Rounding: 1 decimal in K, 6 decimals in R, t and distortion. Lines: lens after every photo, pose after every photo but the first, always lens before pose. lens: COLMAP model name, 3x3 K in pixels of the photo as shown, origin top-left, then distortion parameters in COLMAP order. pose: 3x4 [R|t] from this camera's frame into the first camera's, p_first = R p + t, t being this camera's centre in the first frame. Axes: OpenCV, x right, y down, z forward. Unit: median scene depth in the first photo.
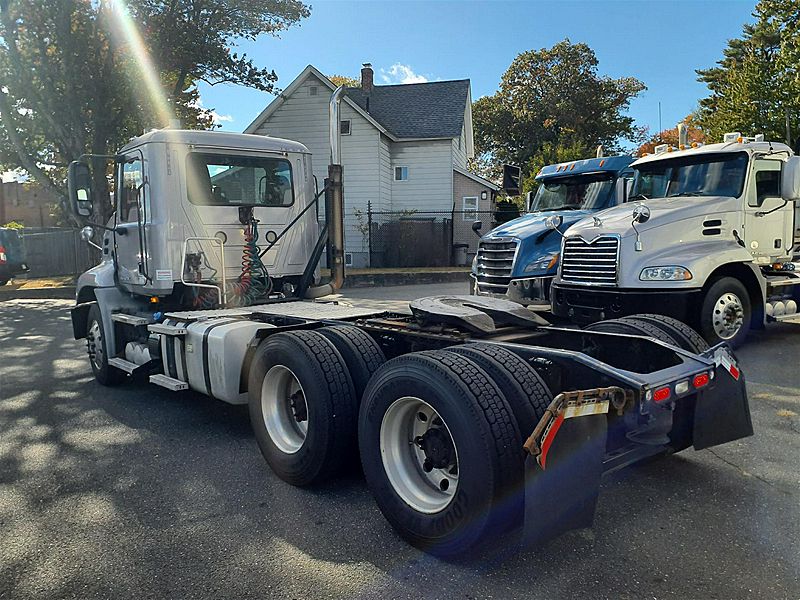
lens RADIAL K [[626.2, 0, 414.6], [0, 626.2, 303.2], [0, 0, 1]] dist [-0.004651, -0.002717]
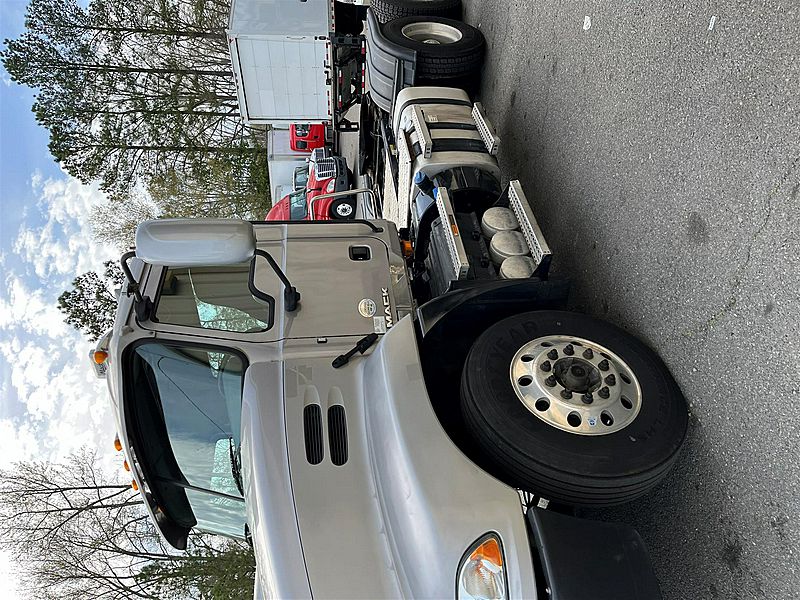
lens RADIAL K [[571.0, 0, 401.8], [0, 571.0, 298.6], [0, 0, 1]] dist [0.001103, 0.000177]
pose [[-0.040015, -0.932055, 0.360101, 0.425012], [0.998951, -0.029294, 0.035182, -0.086309], [-0.022243, 0.361131, 0.932250, 0.669380]]
